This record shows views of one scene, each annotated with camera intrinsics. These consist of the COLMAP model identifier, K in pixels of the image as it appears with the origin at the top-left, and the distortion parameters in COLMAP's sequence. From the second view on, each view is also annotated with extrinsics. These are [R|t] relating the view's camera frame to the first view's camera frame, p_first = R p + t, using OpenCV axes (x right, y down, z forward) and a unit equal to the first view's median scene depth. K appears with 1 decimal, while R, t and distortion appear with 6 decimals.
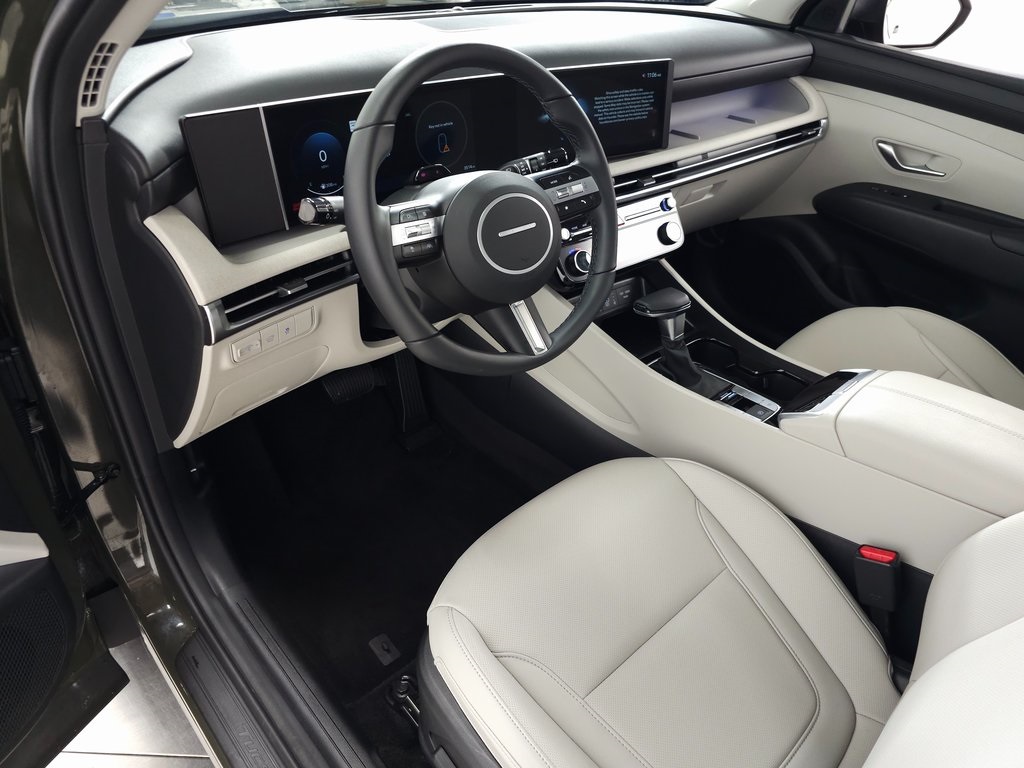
lens RADIAL K [[679.7, 0, 520.7], [0, 679.7, 382.0], [0, 0, 1]] dist [0.053580, -0.074909]
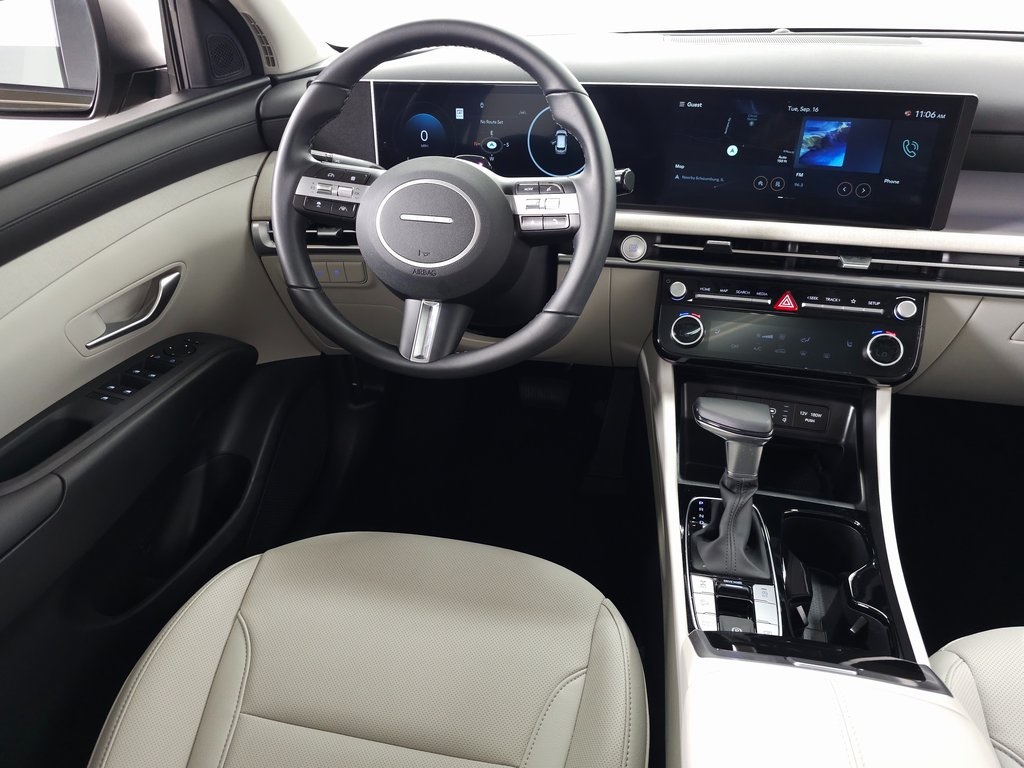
lens RADIAL K [[679.7, 0, 520.7], [0, 679.7, 382.0], [0, 0, 1]] dist [0.053580, -0.074909]
pose [[0.569719, 0.365305, -0.736188, 0.547284], [-0.433995, 0.894423, 0.107963, -0.121931], [0.697903, 0.257994, 0.668110, 0.358751]]
